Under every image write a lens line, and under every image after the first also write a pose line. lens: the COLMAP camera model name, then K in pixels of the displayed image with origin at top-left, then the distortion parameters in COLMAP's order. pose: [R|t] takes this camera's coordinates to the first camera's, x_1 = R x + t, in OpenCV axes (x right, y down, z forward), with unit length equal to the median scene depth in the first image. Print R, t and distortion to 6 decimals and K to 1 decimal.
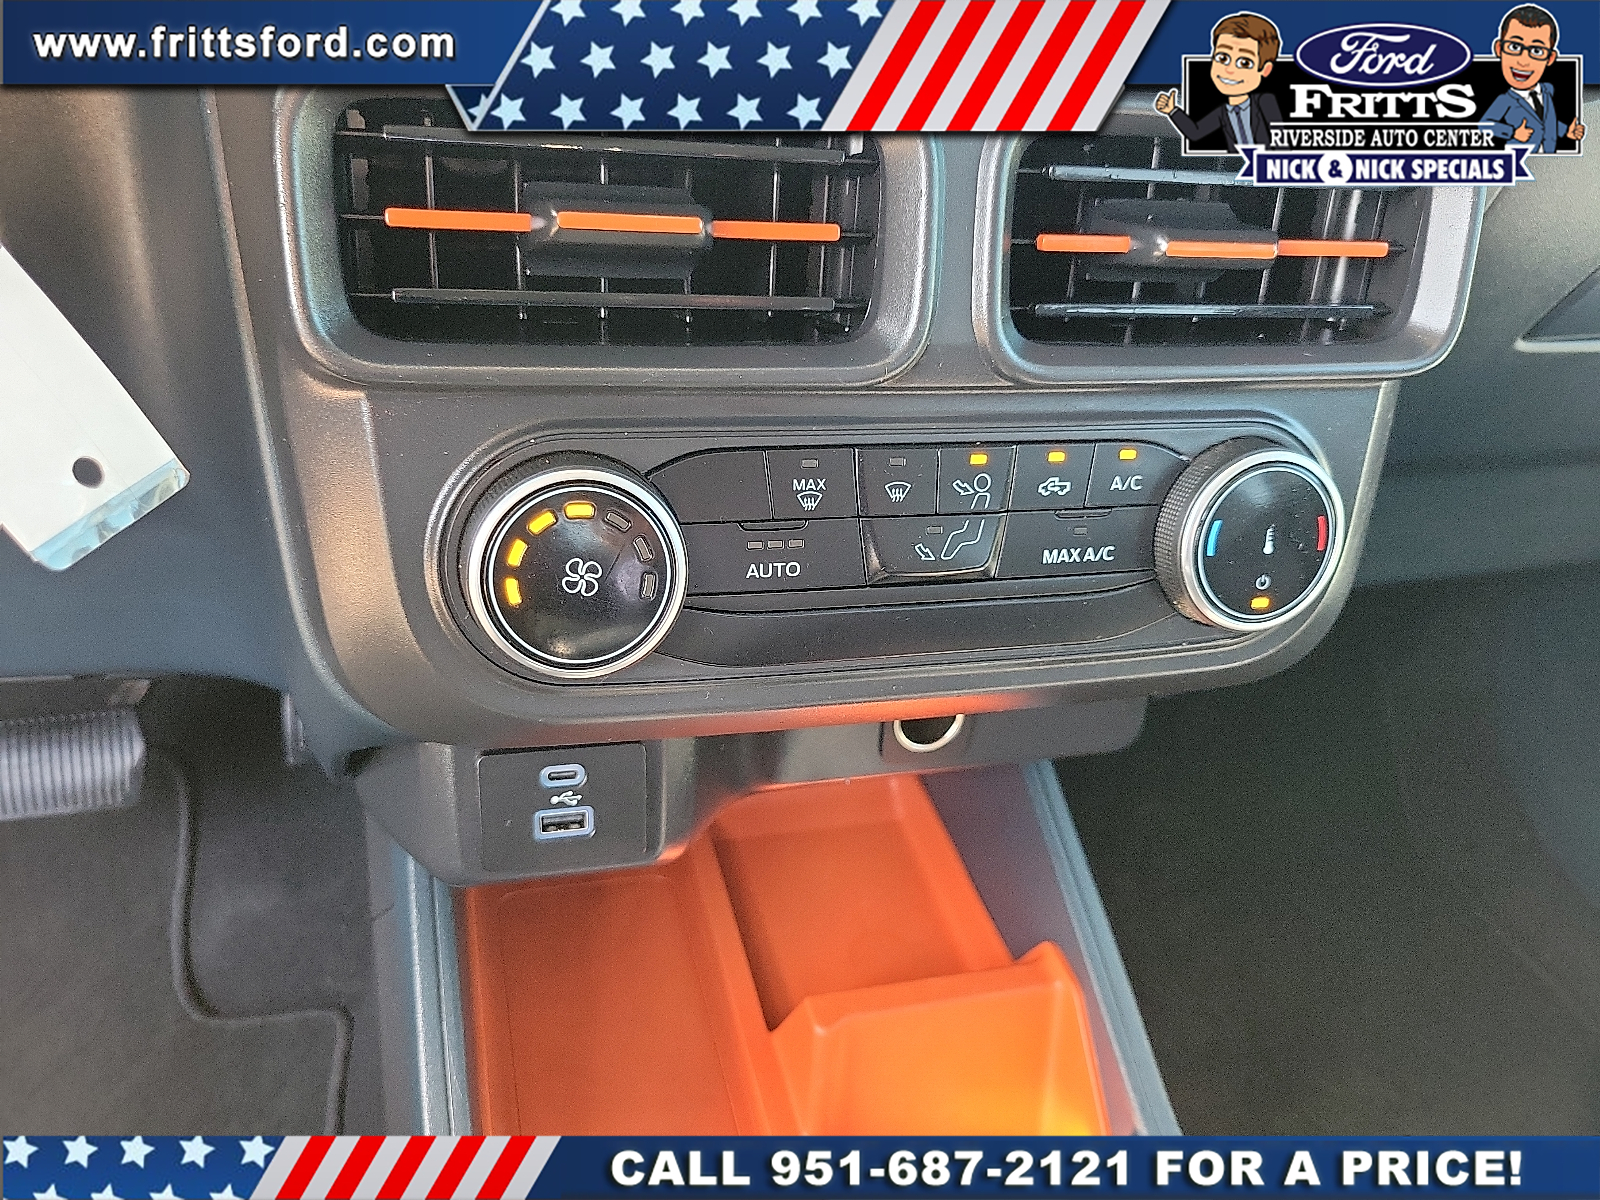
lens RADIAL K [[1229.2, 0, 799.5], [0, 1229.2, 601.6], [0, 0, 1]] dist [0.001004, -0.000468]
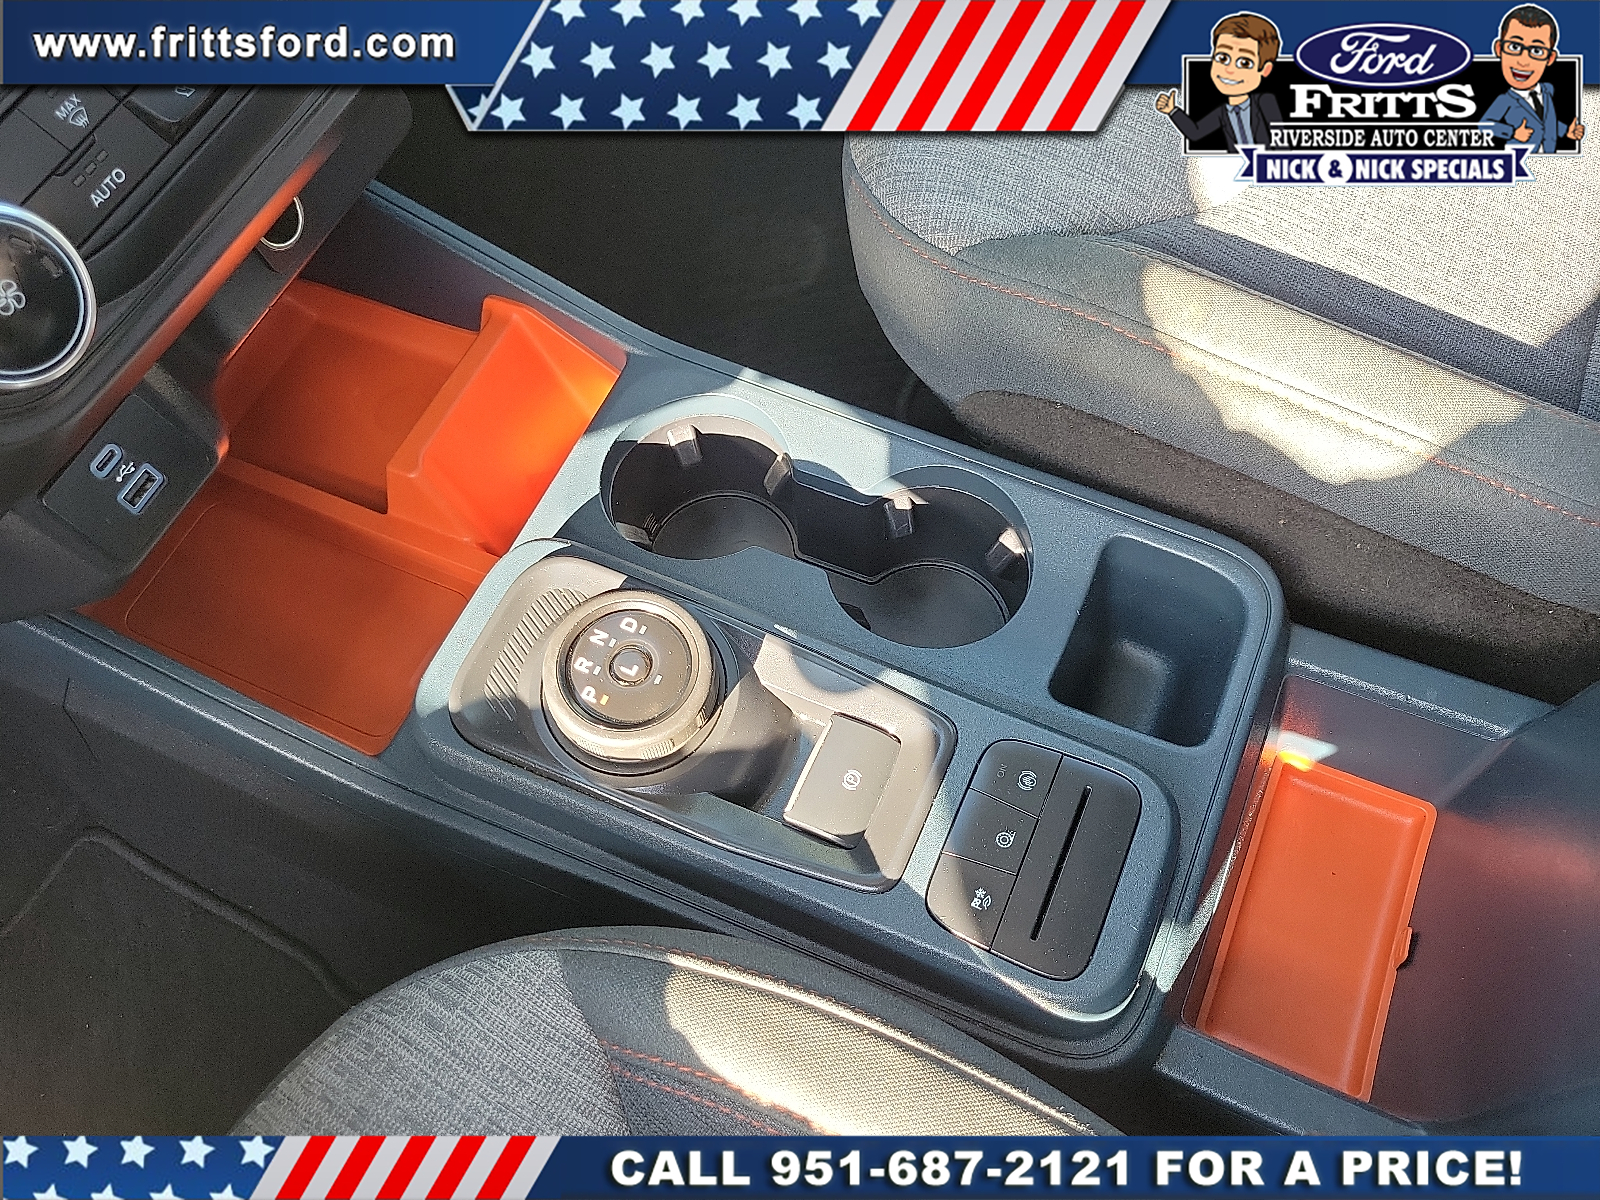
lens RADIAL K [[1229.2, 0, 803.8], [0, 1229.2, 596.9], [0, 0, 1]] dist [0.001004, -0.000468]
pose [[0.617403, -0.755902, 0.217772, -0.135518], [0.569631, 0.620529, 0.538947, -0.030647], [-0.542525, -0.208698, 0.813702, -0.343011]]
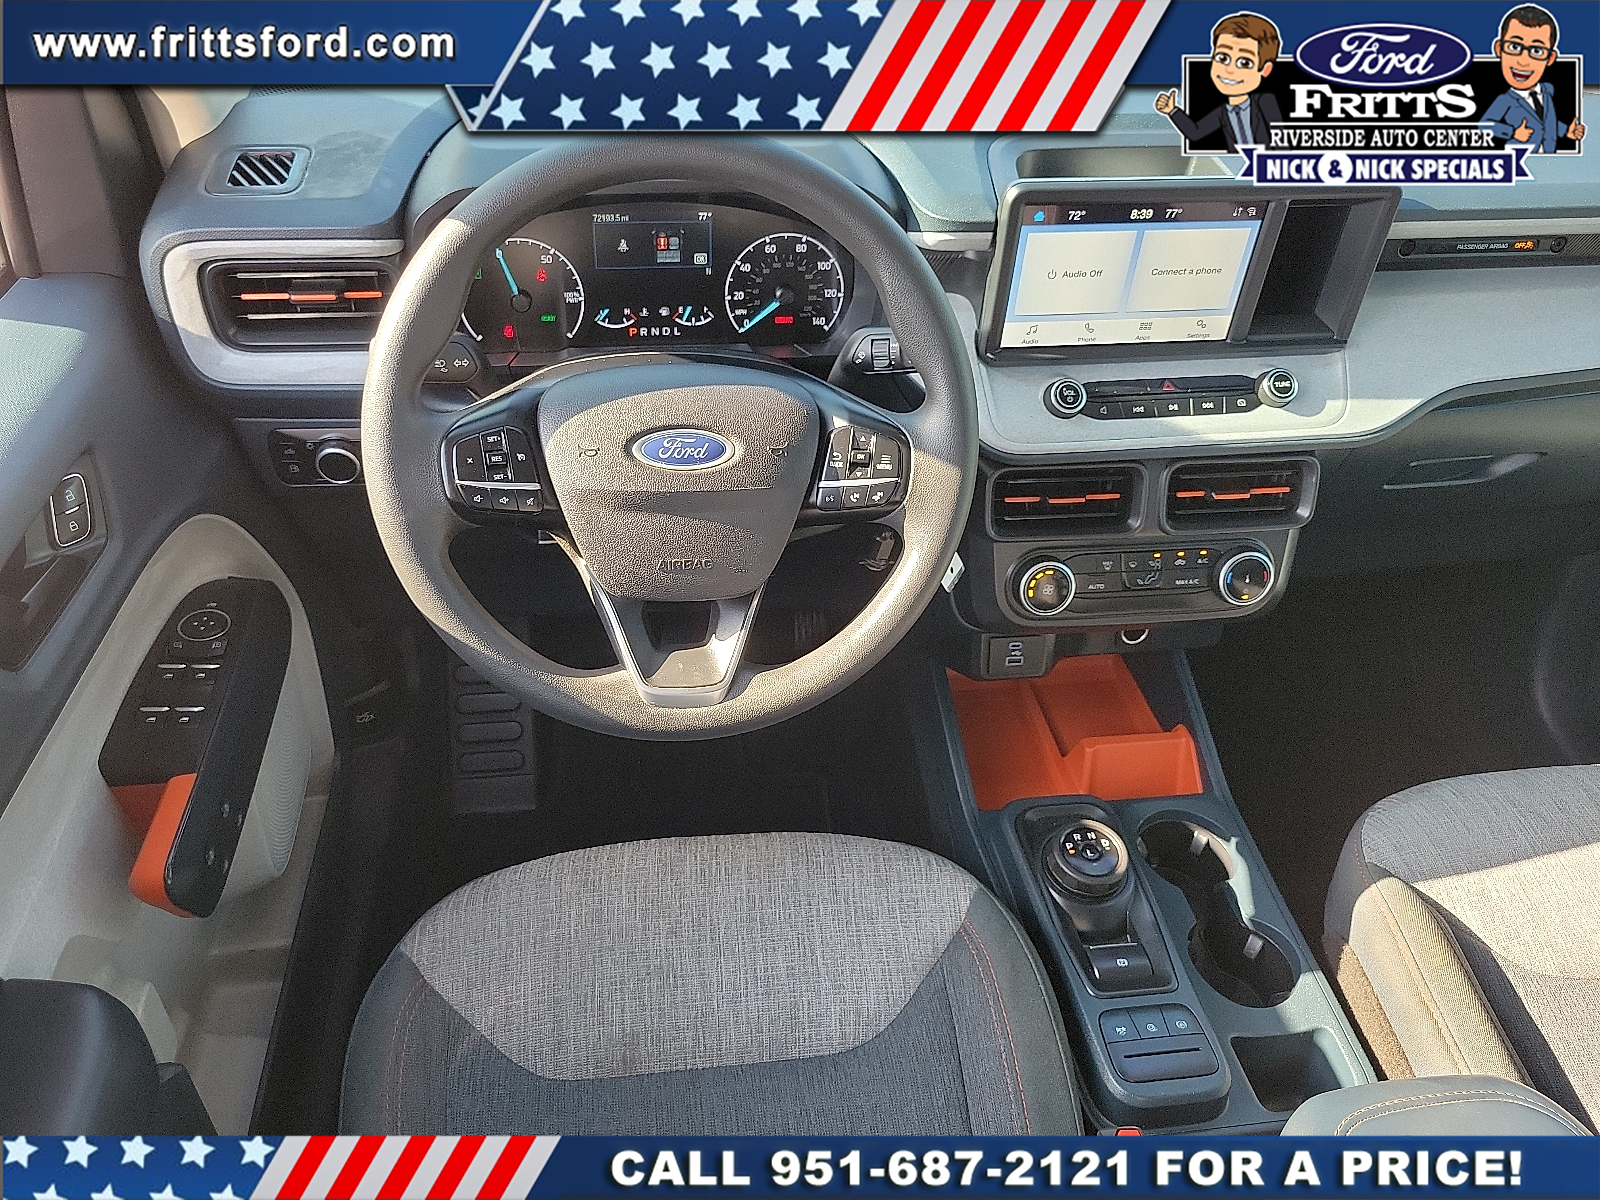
lens RADIAL K [[1229.2, 0, 801.1], [0, 1229.2, 596.3], [0, 0, 1]] dist [0.001004, -0.000468]
pose [[0.990199, 0.022230, -0.137881, -0.313003], [-0.013581, 0.997899, 0.063356, -0.176041], [0.138999, -0.060863, 0.988420, -2.188630]]
